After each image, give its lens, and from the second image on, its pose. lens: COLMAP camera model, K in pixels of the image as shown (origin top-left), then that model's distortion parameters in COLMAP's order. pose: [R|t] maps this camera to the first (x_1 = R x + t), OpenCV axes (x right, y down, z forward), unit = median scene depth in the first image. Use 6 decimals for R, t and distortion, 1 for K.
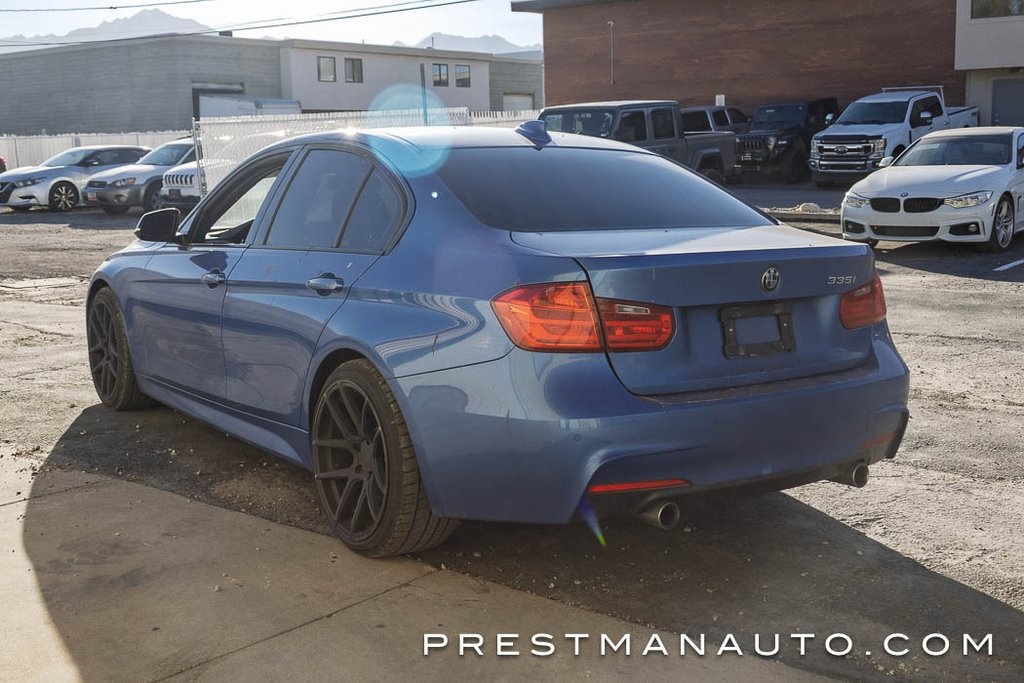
lens RADIAL K [[1254.9, 0, 511.6], [0, 1254.9, 341.9], [0, 0, 1]] dist [-0.008018, 0.000000]
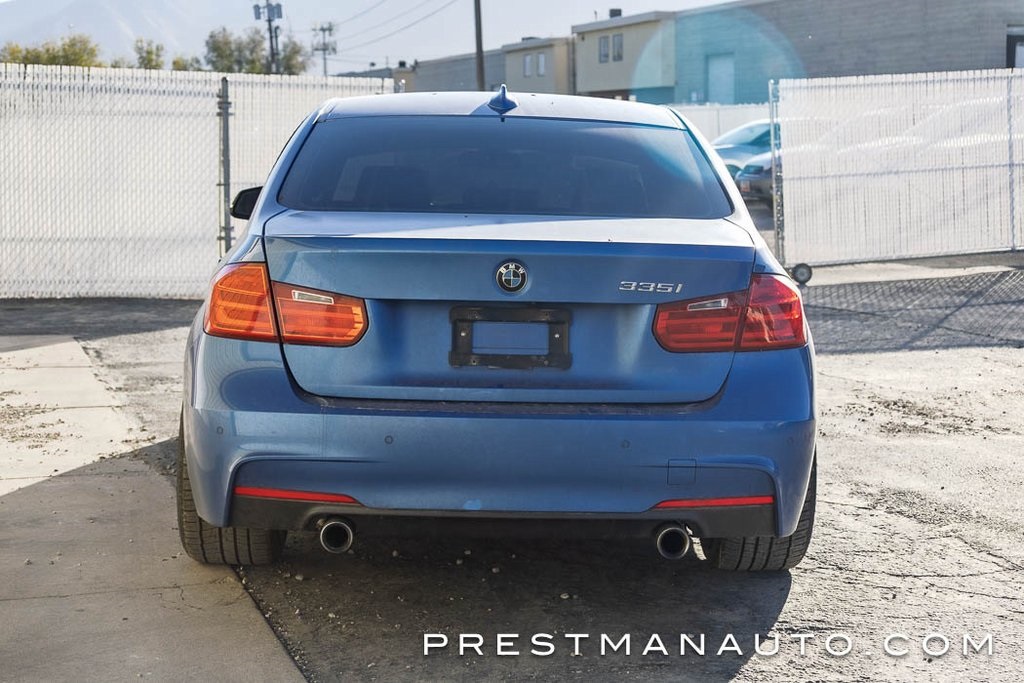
lens RADIAL K [[1888.4, 0, 511.5], [0, 1888.4, 340.2], [0, 0, 1]] dist [0.105166, 0.000000]
pose [[0.817886, 0.070643, -0.571028, 0.913818], [-0.093258, 0.995588, -0.010408, 0.004600], [0.567773, 0.061766, 0.820865, -0.014775]]
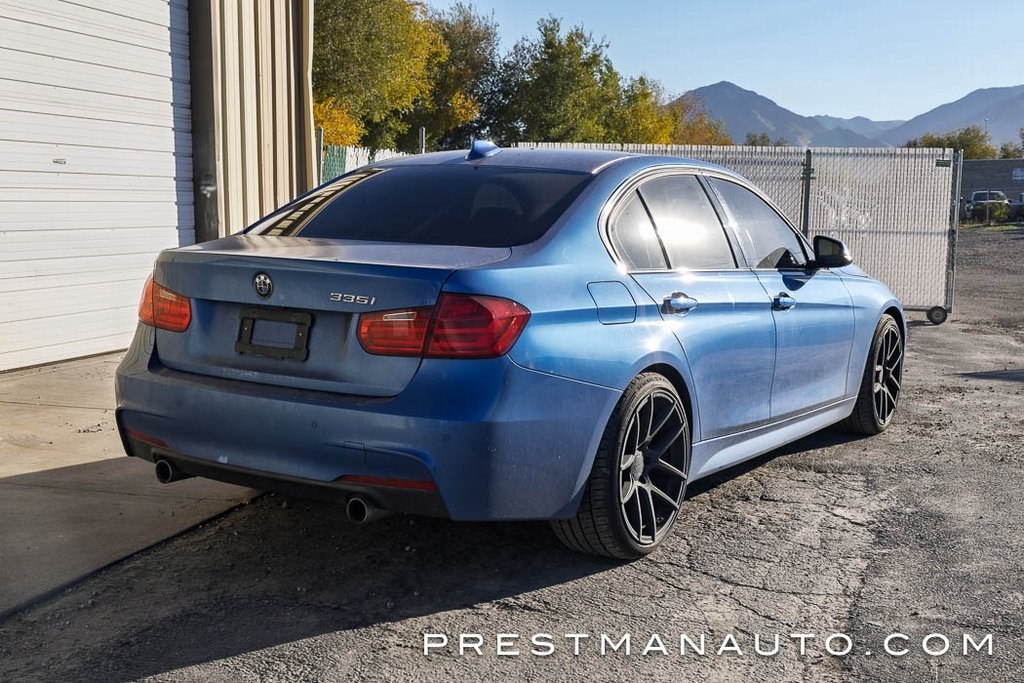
lens RADIAL K [[1362.2, 0, 511.8], [0, 1362.2, 339.9], [0, 0, 1]] dist [0.036507, 0.000000]
pose [[0.341236, 0.105144, -0.934078, 1.346290], [-0.147925, 0.987349, 0.057101, -0.100550], [0.928265, 0.118689, 0.352473, 0.792841]]
